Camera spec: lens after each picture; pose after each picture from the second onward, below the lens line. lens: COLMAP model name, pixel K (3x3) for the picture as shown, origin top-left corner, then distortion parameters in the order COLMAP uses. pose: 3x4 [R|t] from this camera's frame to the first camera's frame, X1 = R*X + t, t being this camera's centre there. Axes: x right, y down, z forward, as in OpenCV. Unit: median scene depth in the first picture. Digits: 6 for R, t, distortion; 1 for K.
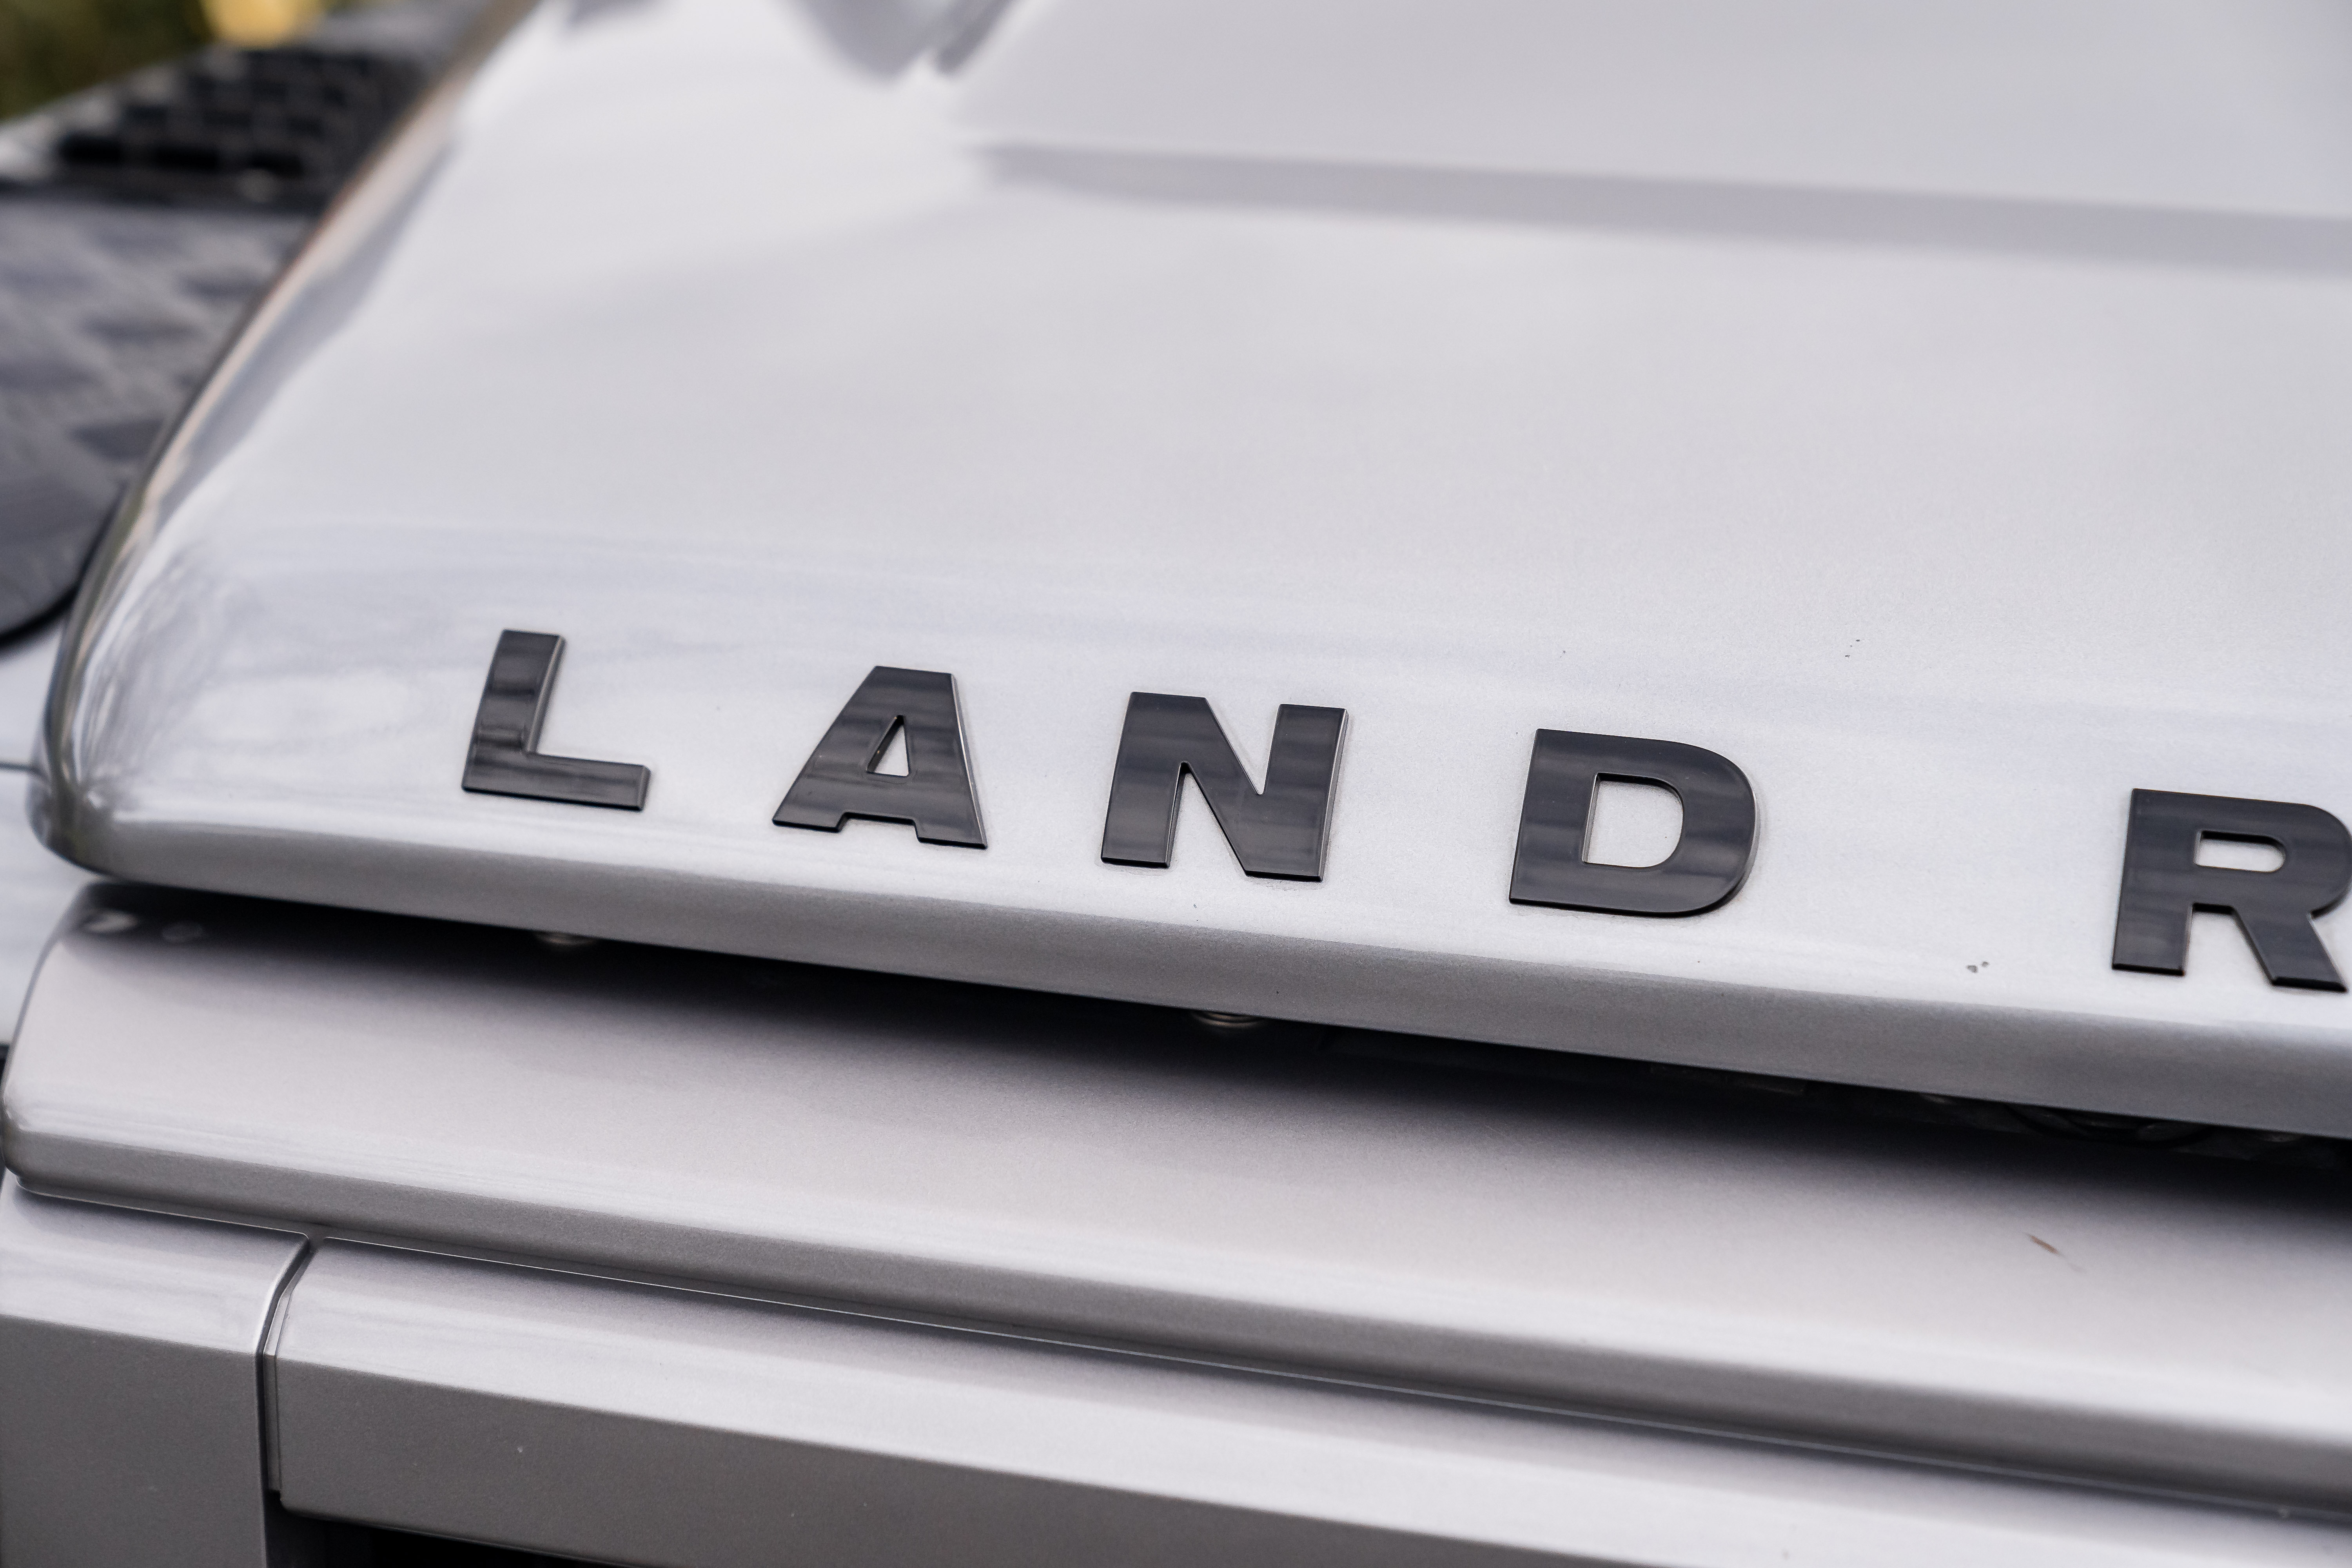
lens RADIAL K [[4582.2, 0, 1127.6], [0, 4582.2, 839.2], [0, 0, 1]] dist [0.039822, 0.000000]
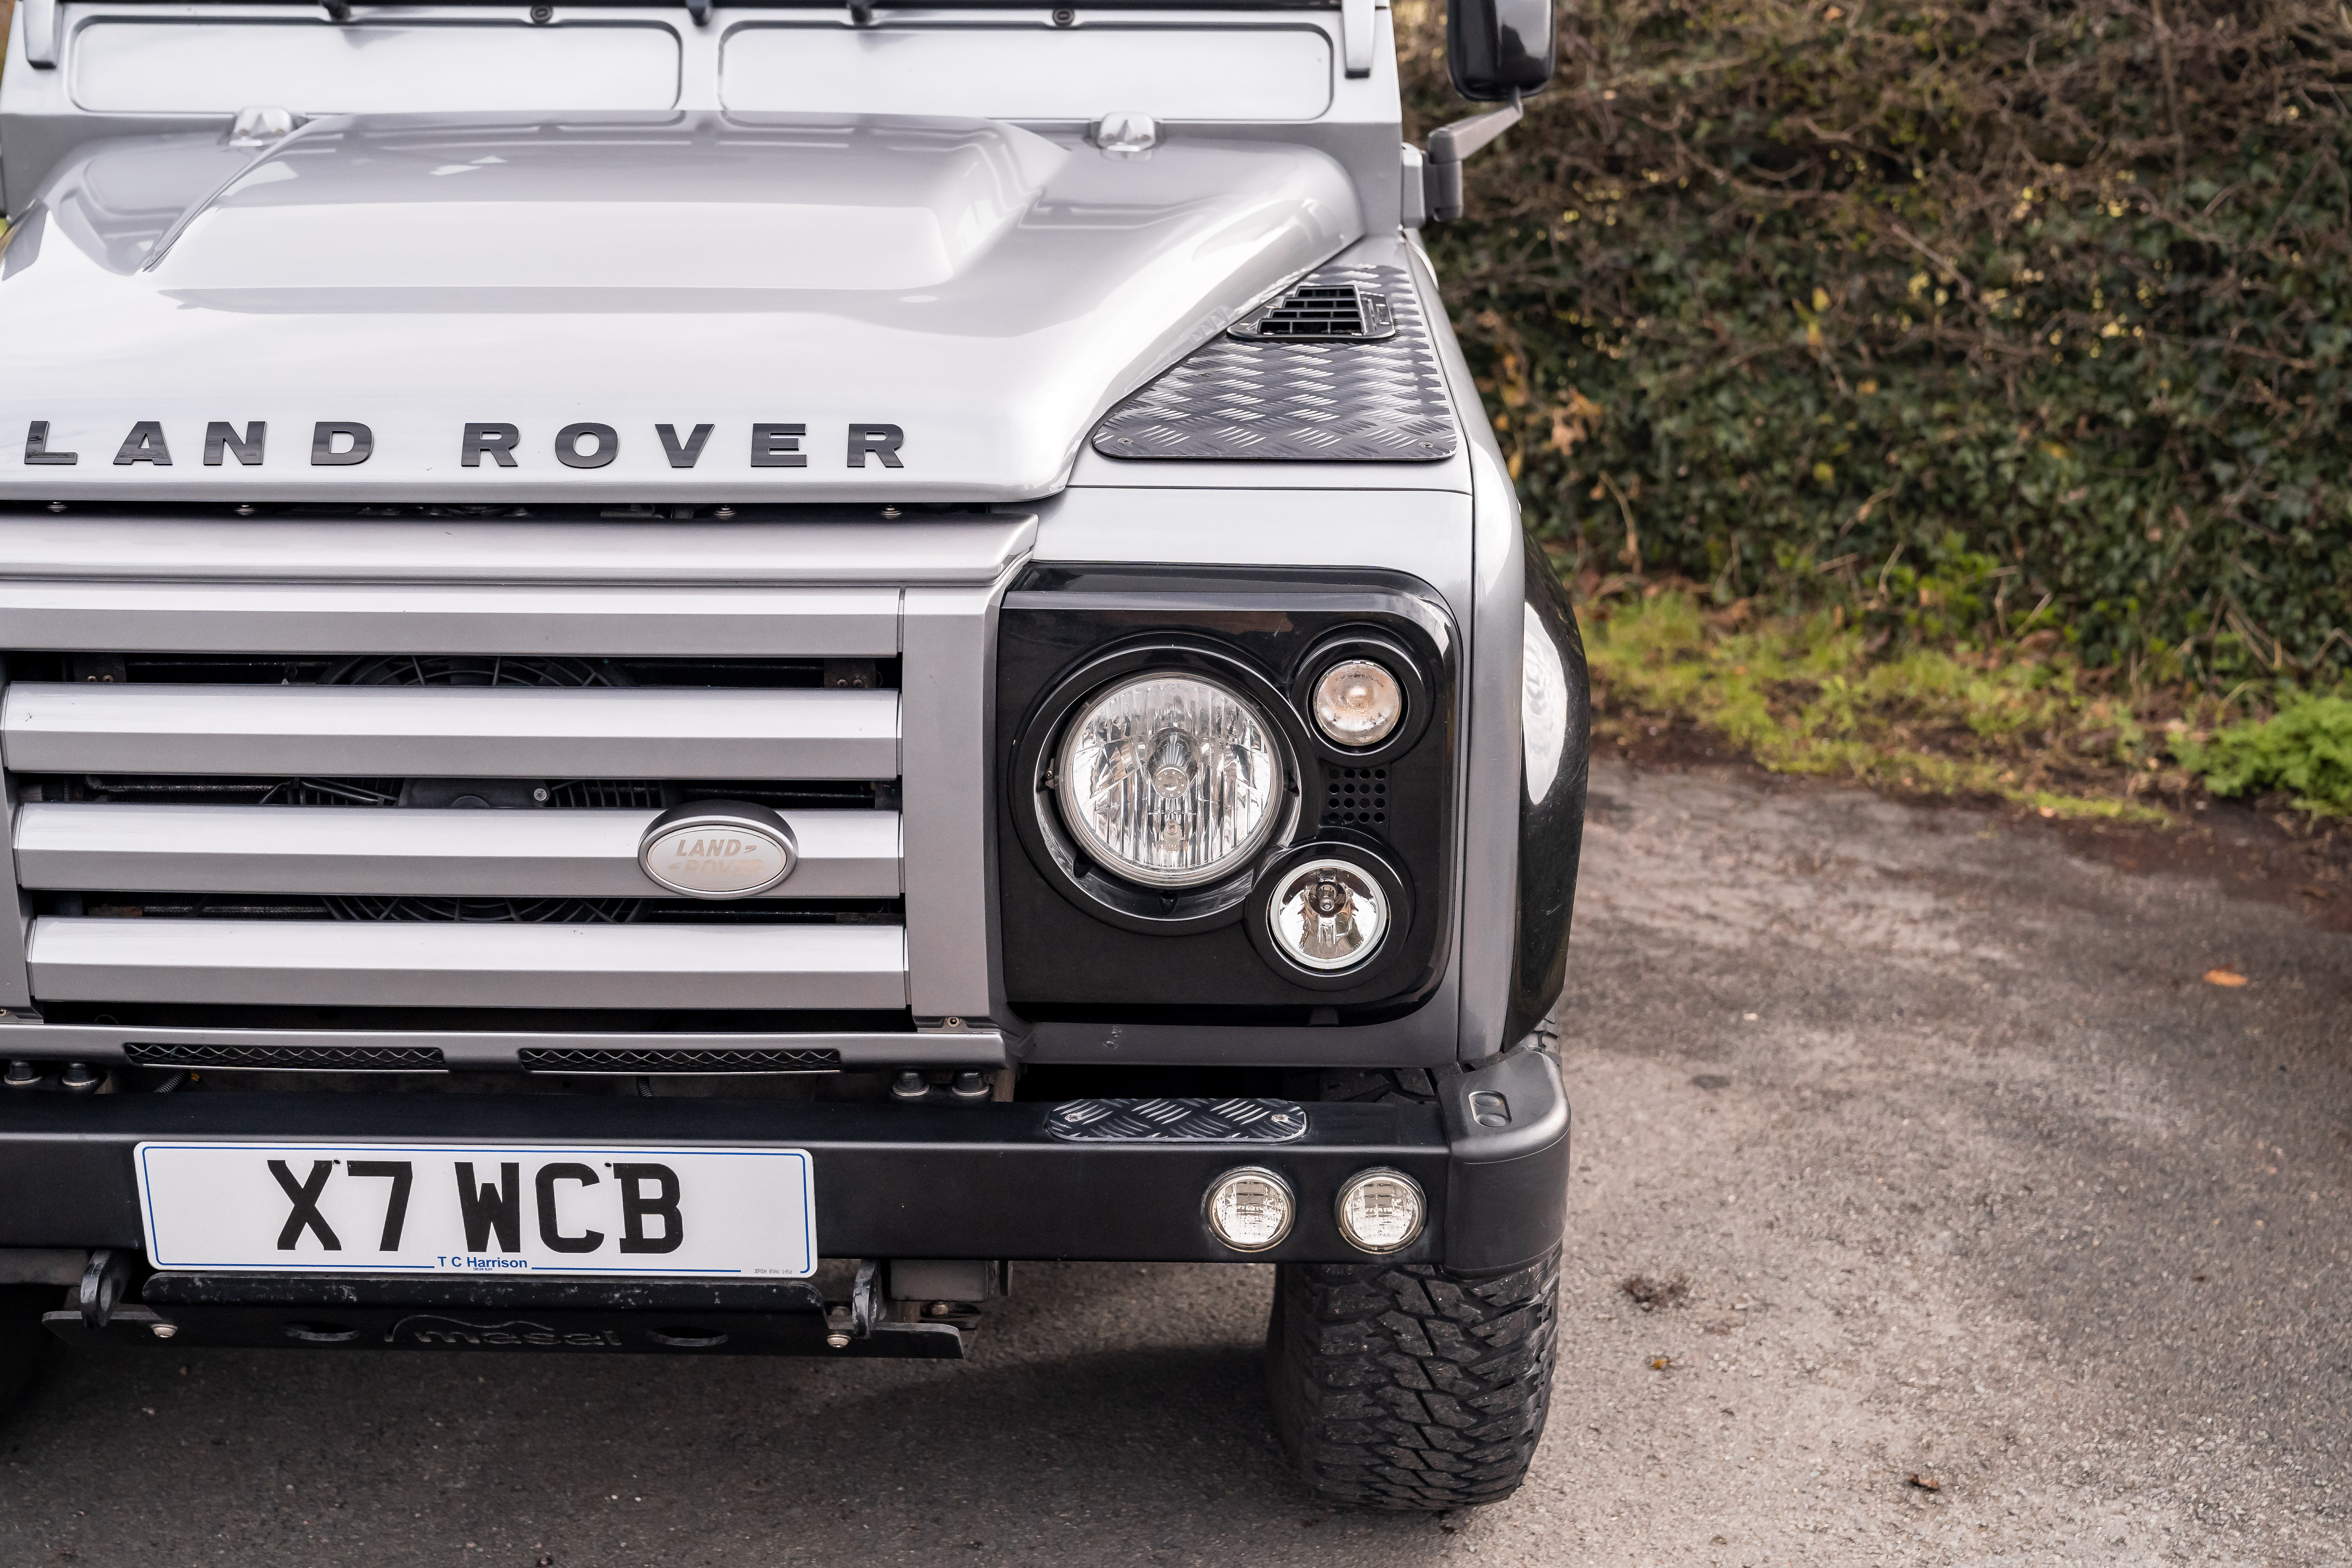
lens RADIAL K [[3203.9, 0, 1199.8], [0, 3203.9, 776.4], [0, 0, 1]] dist [-0.012139, 0.000000]
pose [[0.969046, -0.092471, 0.228907, 0.164161], [0.094515, 0.995521, 0.002040, 0.335147], [-0.228070, 0.019658, 0.973446, -1.776646]]
